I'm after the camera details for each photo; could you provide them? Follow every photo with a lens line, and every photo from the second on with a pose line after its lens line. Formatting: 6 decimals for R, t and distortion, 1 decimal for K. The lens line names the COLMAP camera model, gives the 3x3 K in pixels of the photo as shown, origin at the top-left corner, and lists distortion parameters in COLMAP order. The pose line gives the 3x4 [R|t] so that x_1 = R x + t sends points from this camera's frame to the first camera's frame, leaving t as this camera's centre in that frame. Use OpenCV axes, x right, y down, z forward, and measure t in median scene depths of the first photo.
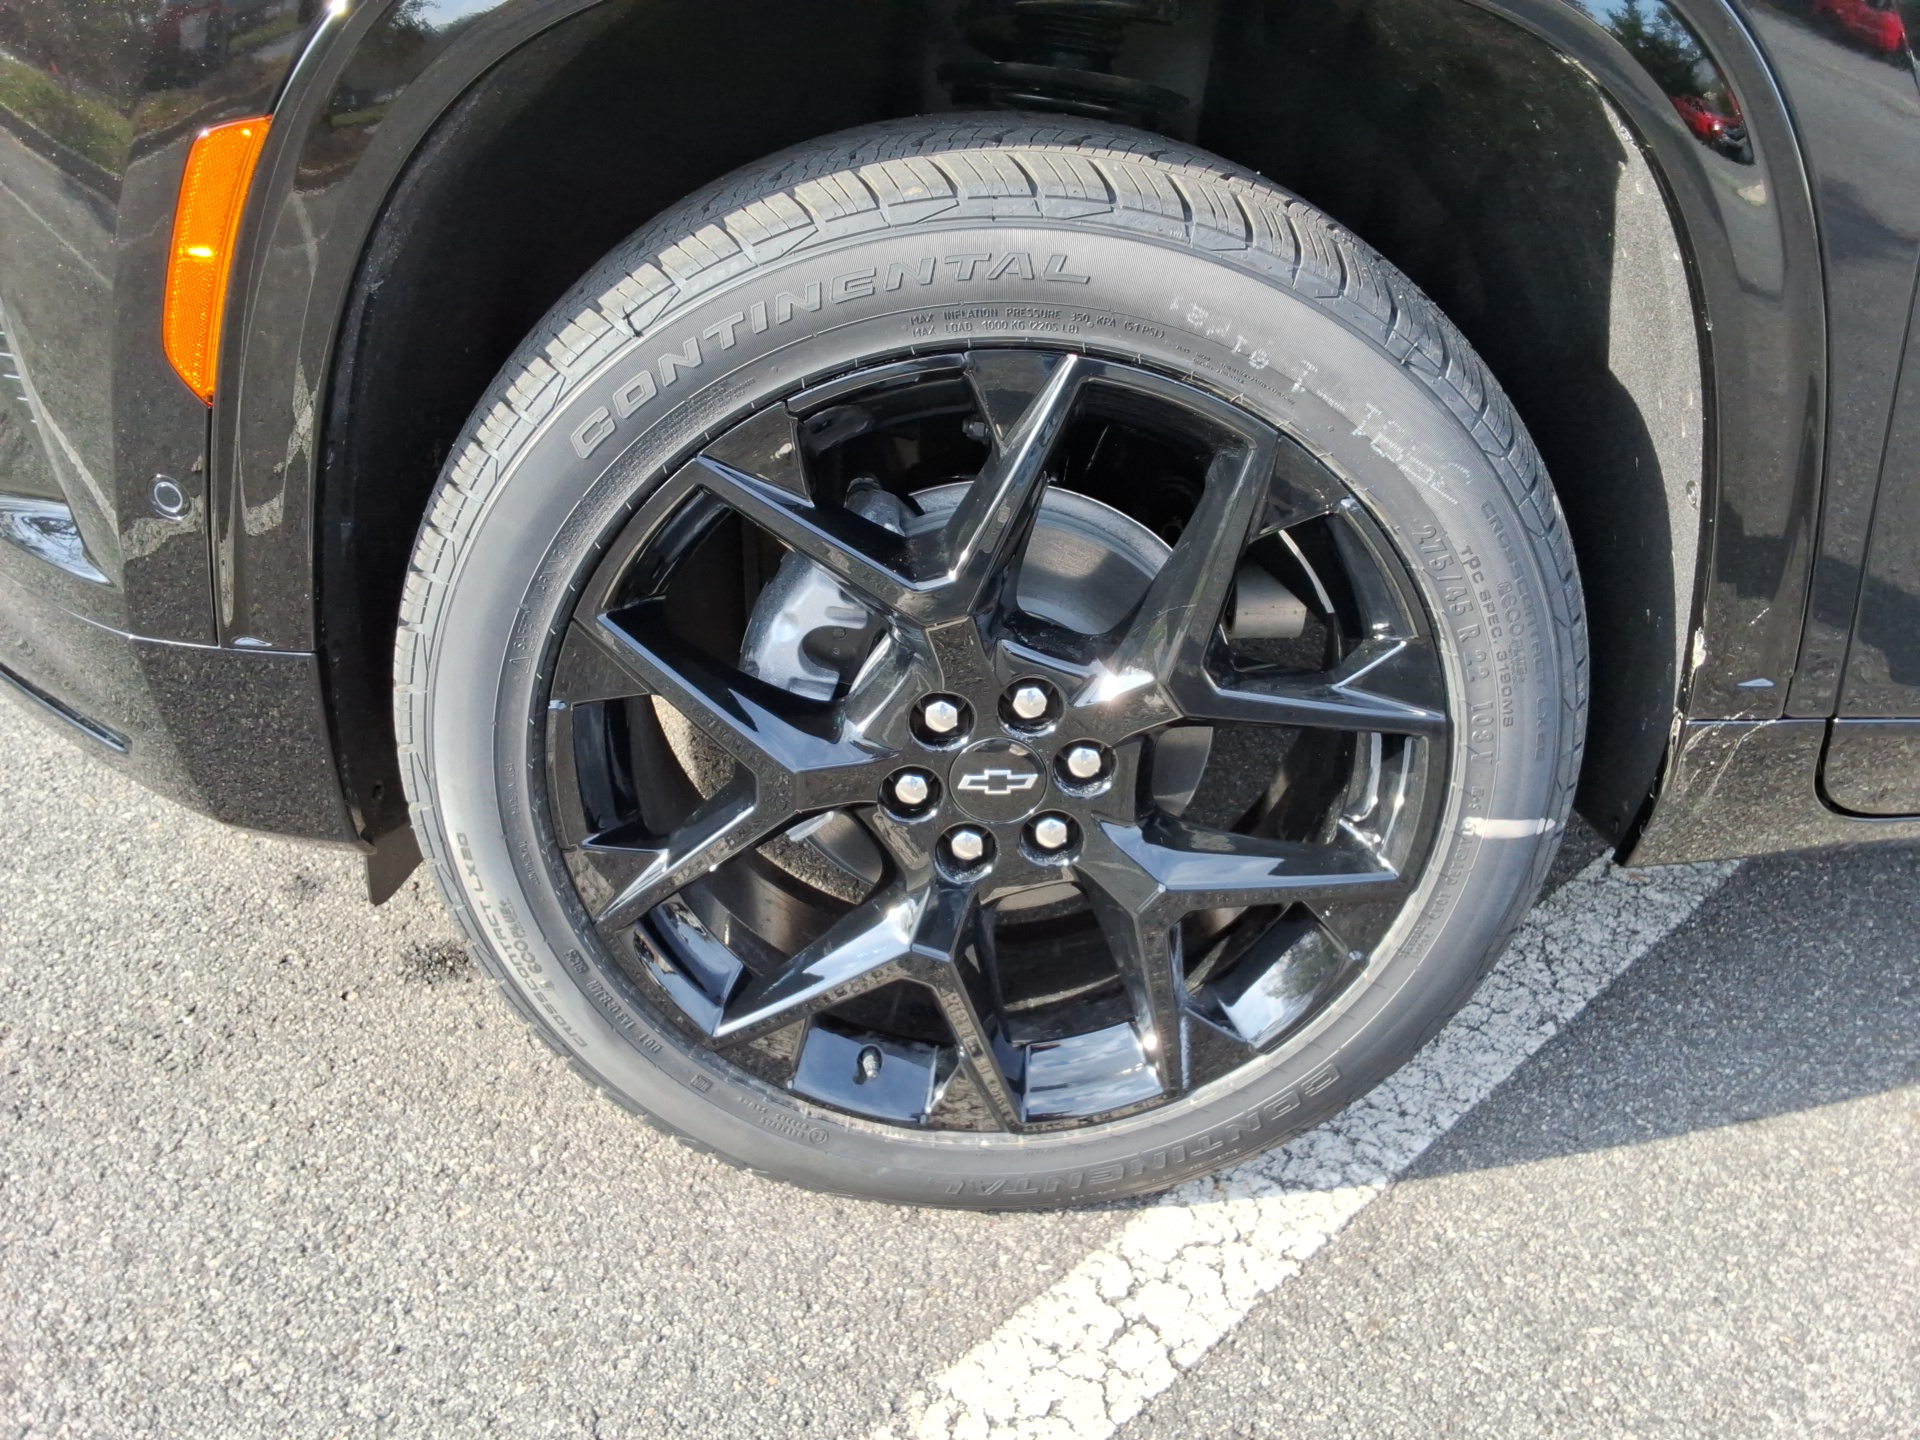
lens RADIAL K [[1552.5, 0, 979.0], [0, 1552.5, 717.6], [0, 0, 1]] dist [0.087888, -0.130921]
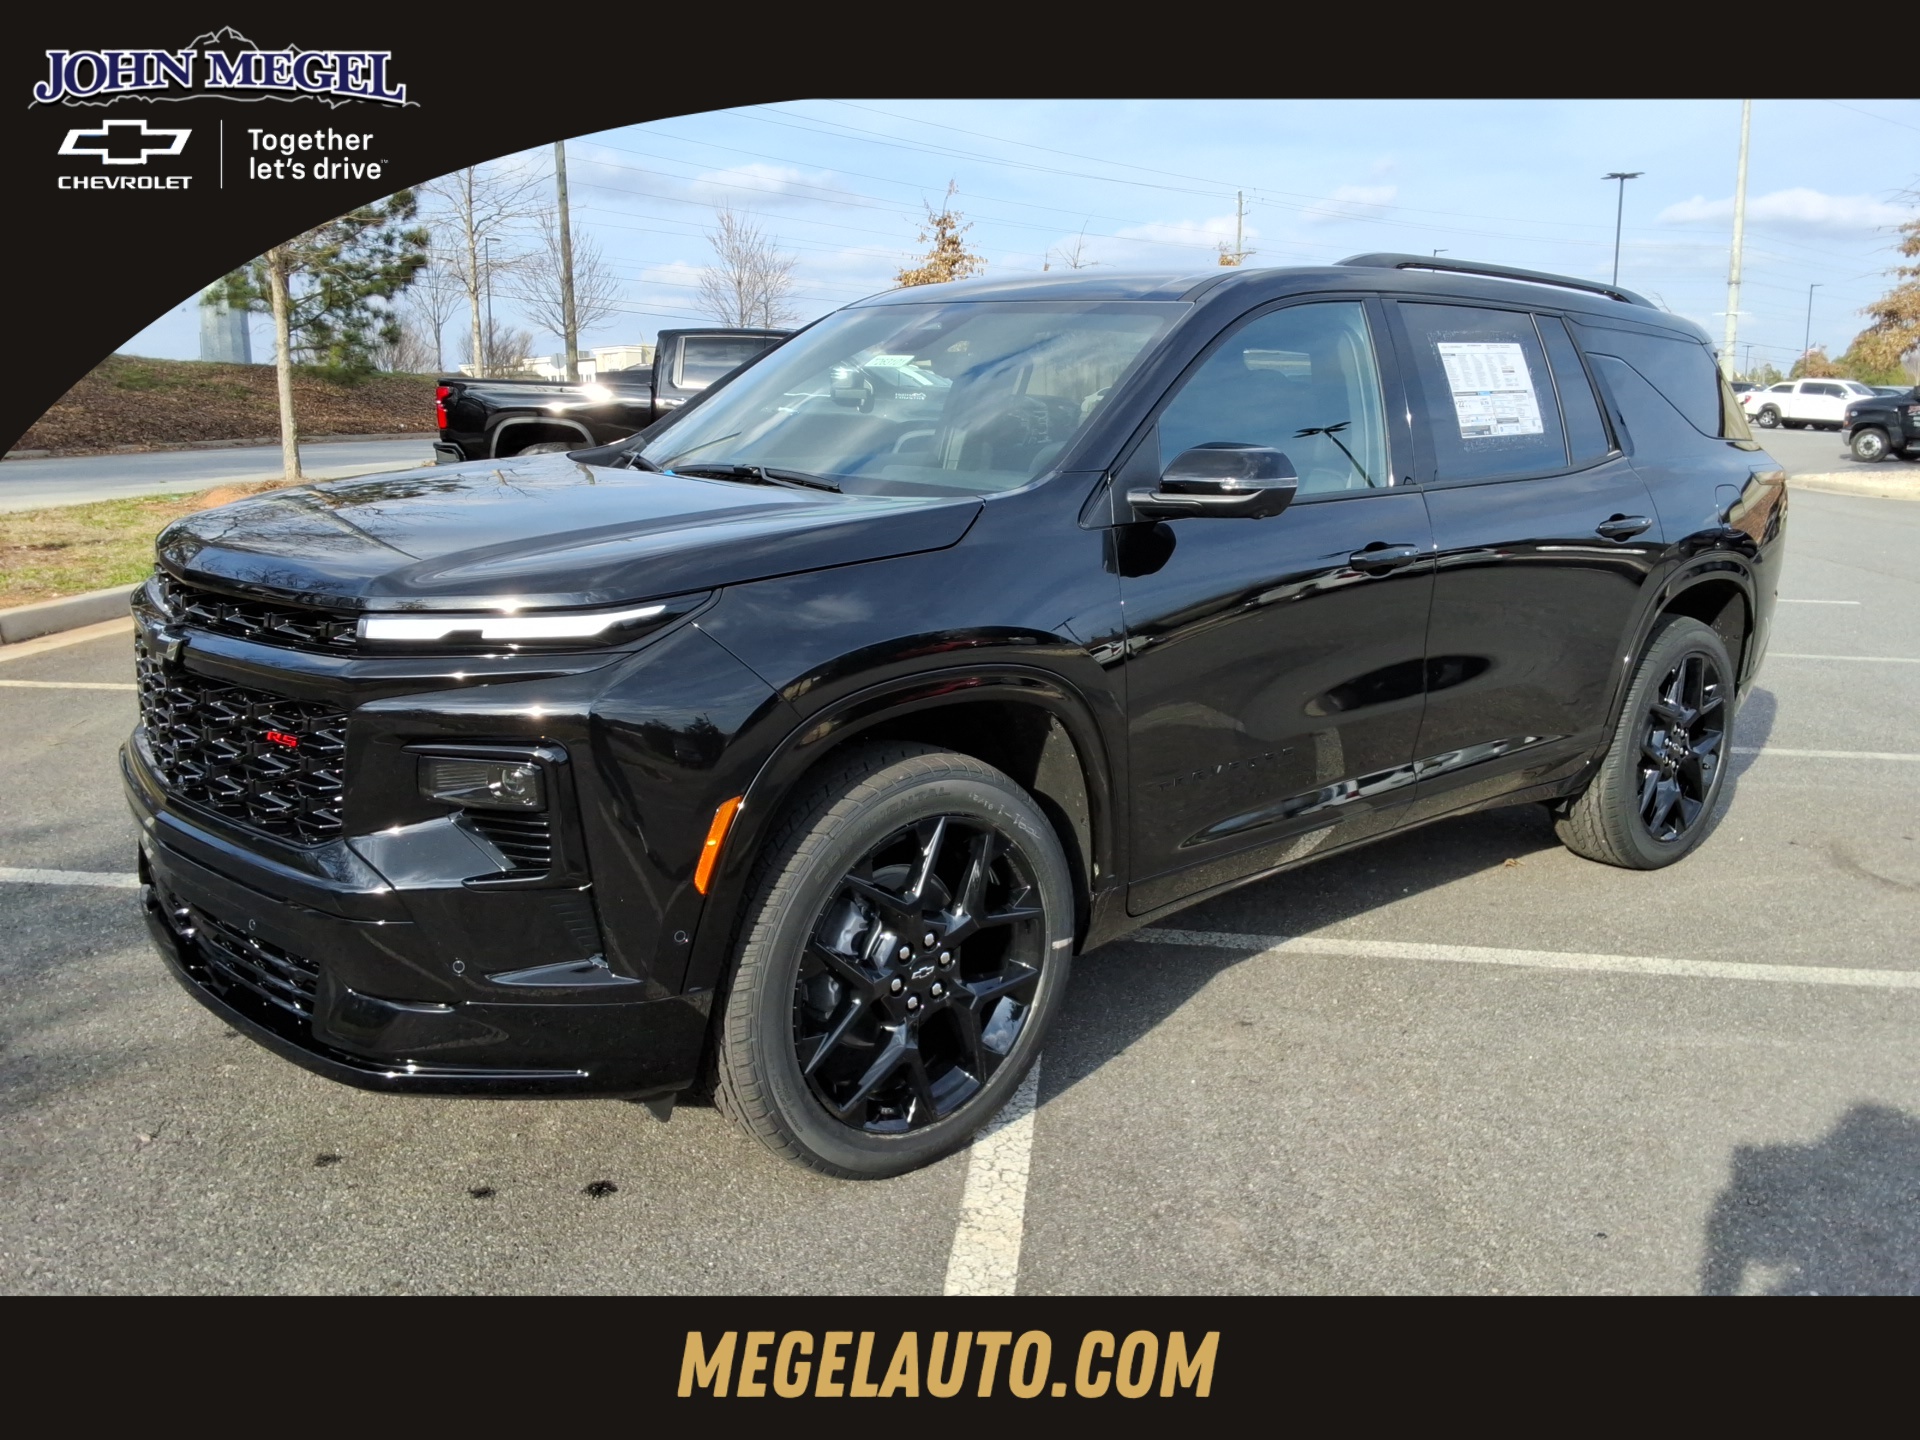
lens RADIAL K [[1552.5, 0, 971.4], [0, 1552.5, 723.0], [0, 0, 1]] dist [0.087888, -0.130921]
pose [[0.759868, -0.154427, 0.631469, -1.567073], [0.305508, 0.942253, -0.137199, 0.029795], [-0.573817, 0.297172, 0.763166, -1.245338]]
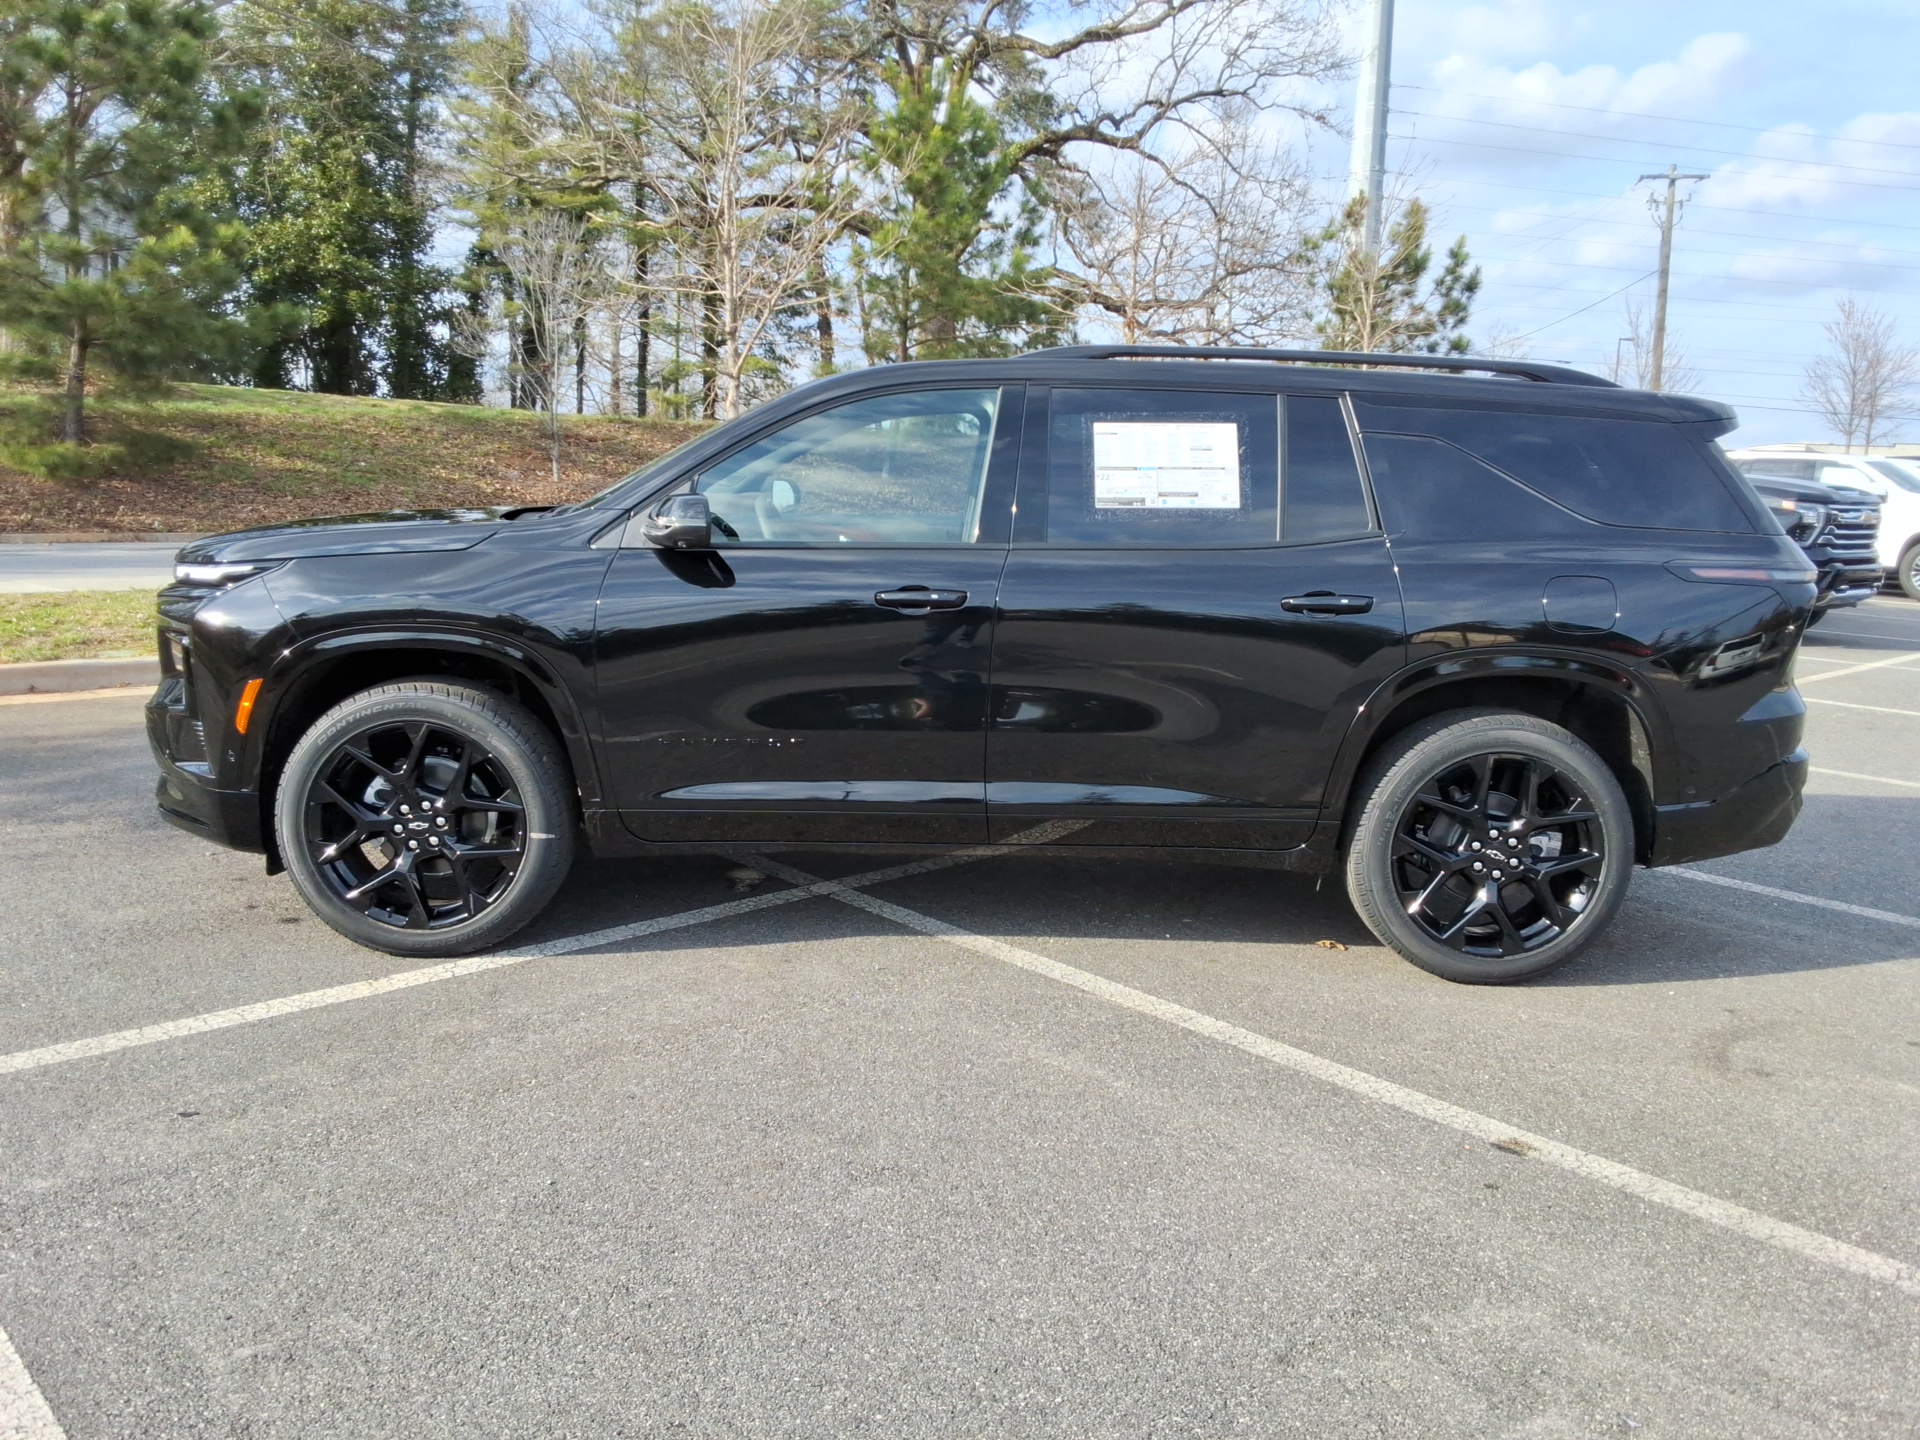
lens RADIAL K [[1552.5, 0, 954.8], [0, 1552.5, 718.7], [0, 0, 1]] dist [0.087888, -0.130921]
pose [[0.999955, -0.001391, -0.009407, 1.481496], [-0.001595, 0.950680, -0.310171, 1.063470], [0.009374, 0.310172, 0.950634, -3.046942]]
